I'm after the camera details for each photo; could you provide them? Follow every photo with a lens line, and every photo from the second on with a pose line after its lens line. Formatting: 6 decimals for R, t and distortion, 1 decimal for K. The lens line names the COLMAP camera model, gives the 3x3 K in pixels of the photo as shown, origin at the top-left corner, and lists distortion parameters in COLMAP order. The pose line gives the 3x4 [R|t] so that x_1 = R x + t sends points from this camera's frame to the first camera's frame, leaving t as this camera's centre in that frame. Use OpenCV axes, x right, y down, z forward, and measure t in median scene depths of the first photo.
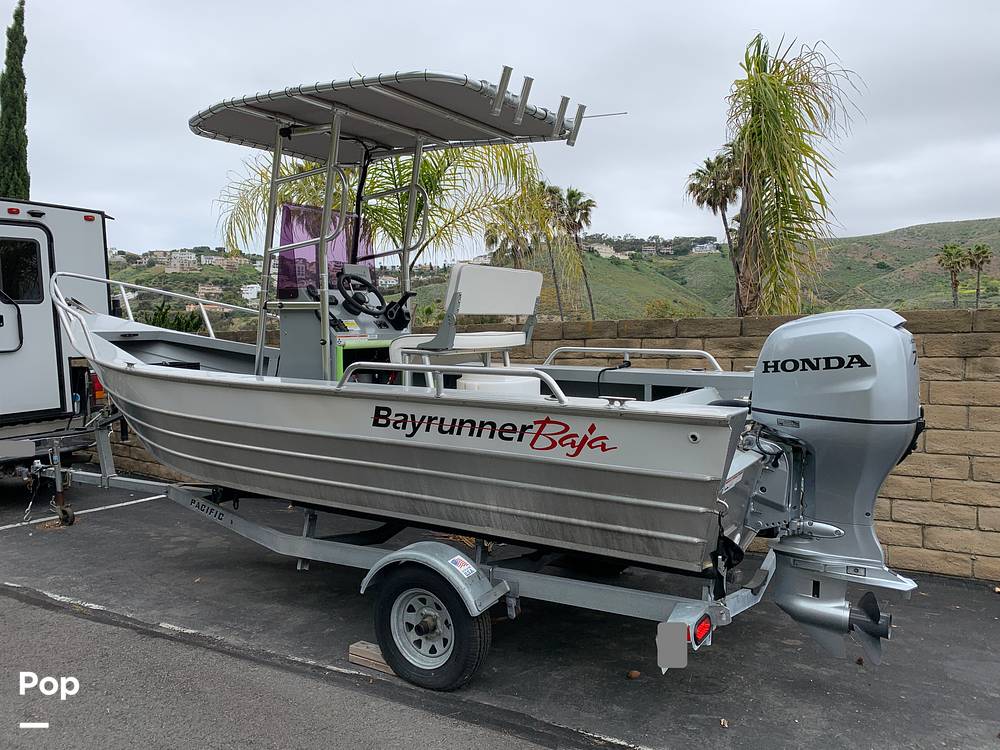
lens RADIAL K [[755.6, 0, 500.0], [0, 755.6, 375.0], [0, 0, 1]] dist [0.031893, -0.036793]
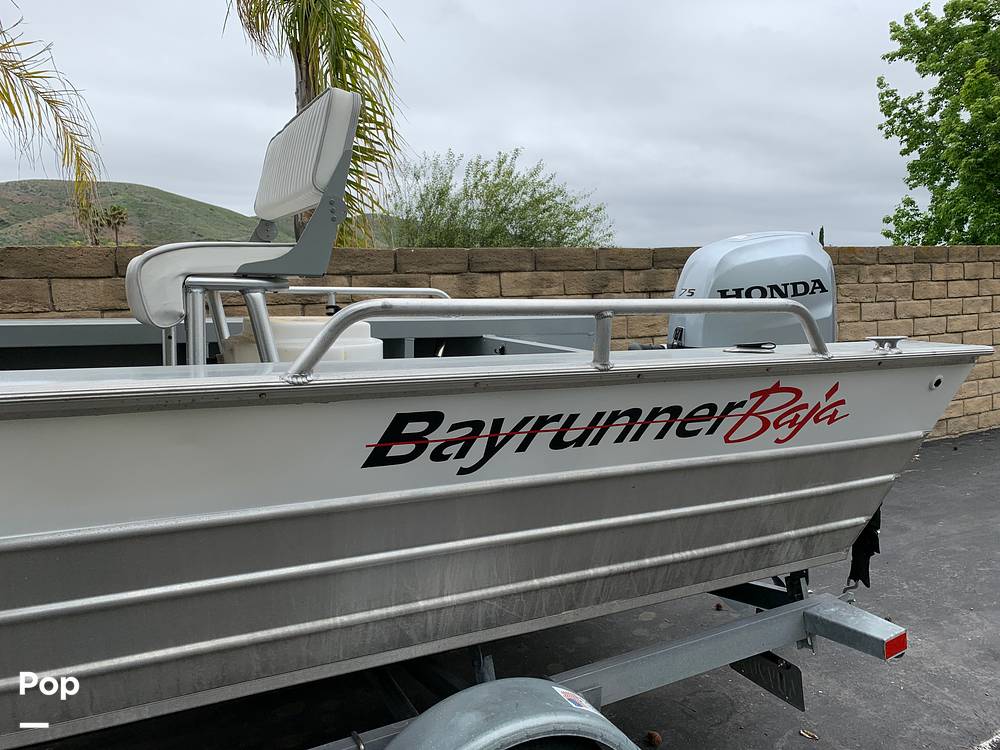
lens RADIAL K [[760.5, 0, 482.7], [0, 760.5, 377.9], [0, 0, 1]] dist [0.041937, -0.045983]
pose [[0.526111, -0.101145, 0.844380, -0.479715], [0.053754, 0.994872, 0.085680, -0.008221], [-0.848715, 0.000312, 0.528850, 0.774919]]
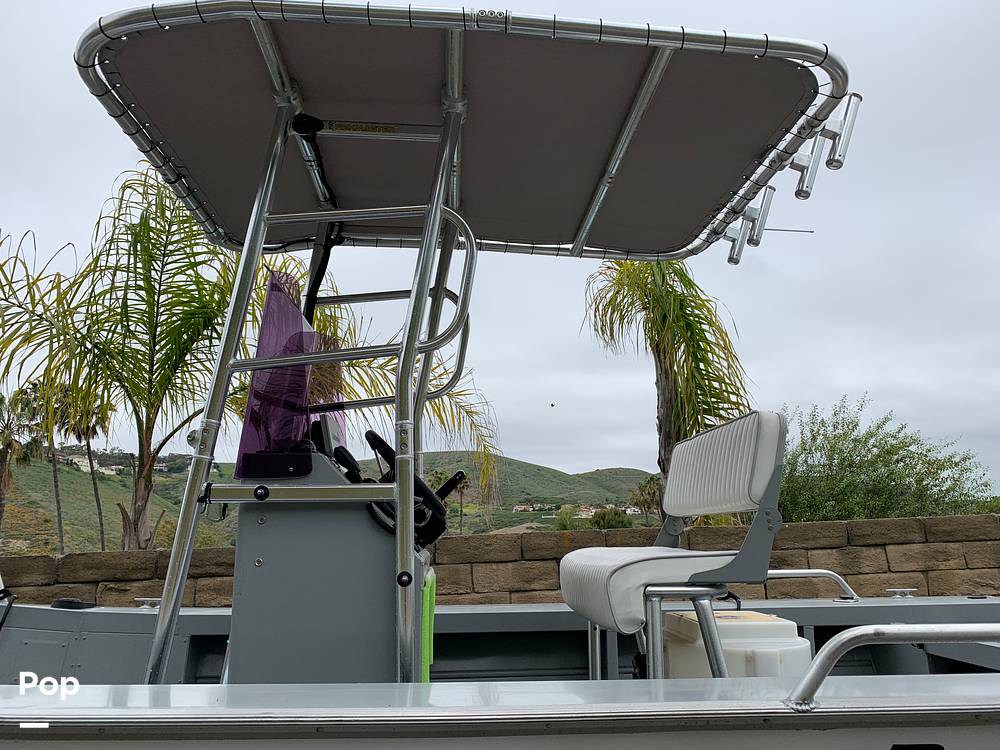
lens RADIAL K [[755.6, 0, 500.0], [0, 755.6, 375.0], [0, 0, 1]] dist [0.031893, -0.036793]
pose [[0.808495, 0.112867, 0.577578, -0.584809], [0.055354, 0.962501, -0.265571, -0.048983], [-0.585893, 0.246685, 0.771930, 0.791677]]
